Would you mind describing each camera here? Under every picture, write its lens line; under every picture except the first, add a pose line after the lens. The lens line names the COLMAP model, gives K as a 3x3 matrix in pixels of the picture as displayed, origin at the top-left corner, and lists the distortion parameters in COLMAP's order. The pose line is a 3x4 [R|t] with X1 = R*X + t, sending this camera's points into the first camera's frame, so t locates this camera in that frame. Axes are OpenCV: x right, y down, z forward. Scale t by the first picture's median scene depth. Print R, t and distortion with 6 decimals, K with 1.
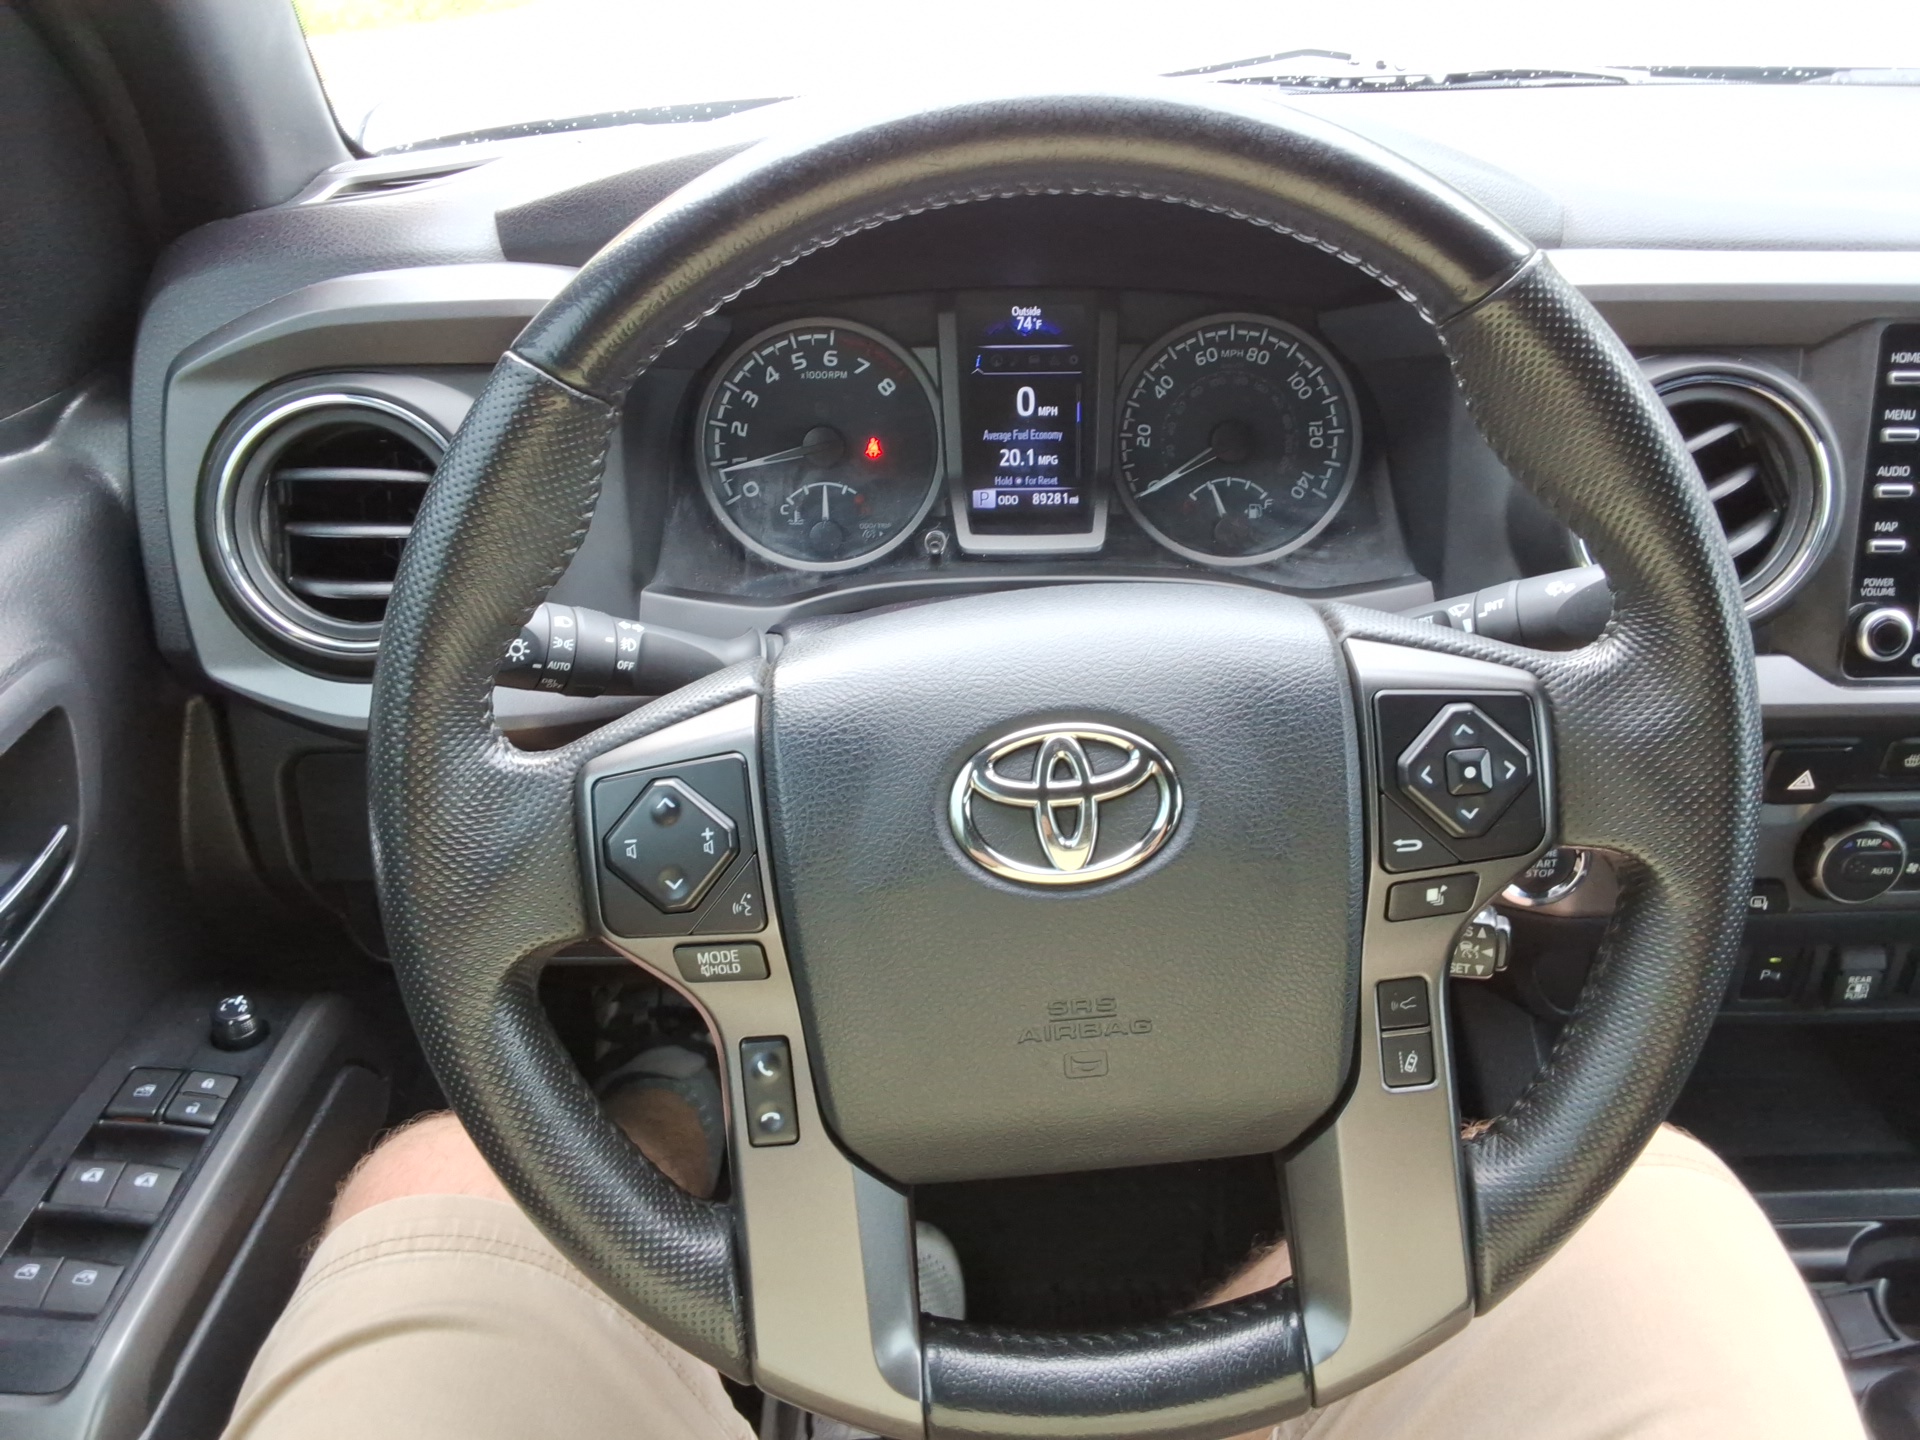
lens RADIAL K [[1557.0, 0, 966.9], [0, 1557.0, 715.1], [0, 0, 1]] dist [0.114418, -0.179949]
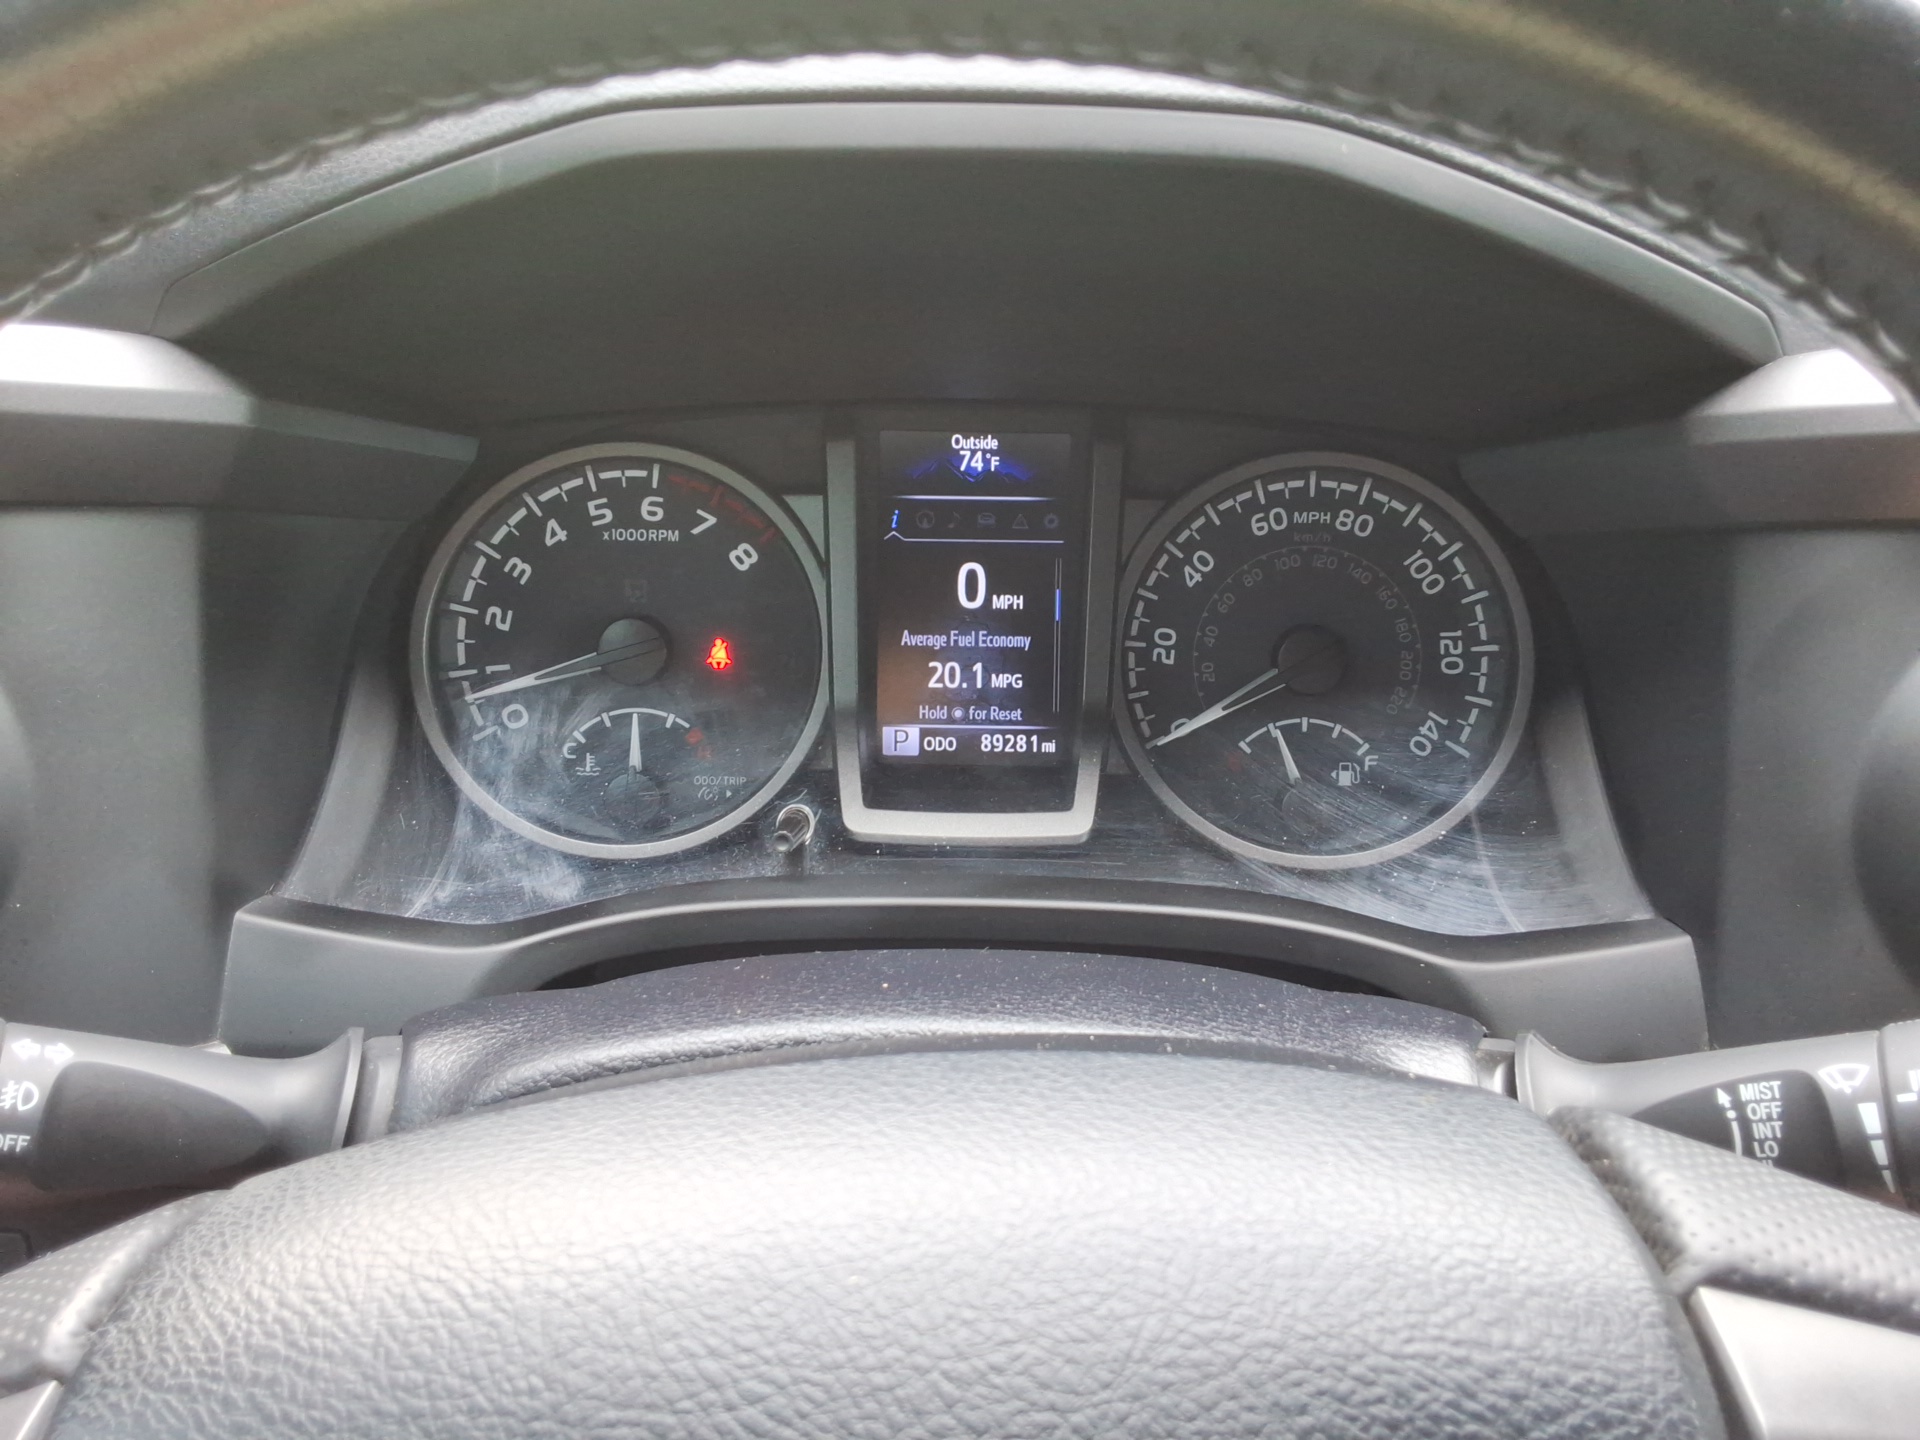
lens RADIAL K [[1557.0, 0, 967.5], [0, 1557.0, 712.7], [0, 0, 1]] dist [0.114418, -0.179949]
pose [[0.999390, 0.026651, -0.022558, 0.051734], [-0.028862, 0.994144, -0.104138, -0.088897], [0.019651, 0.104726, 0.994307, 0.404646]]
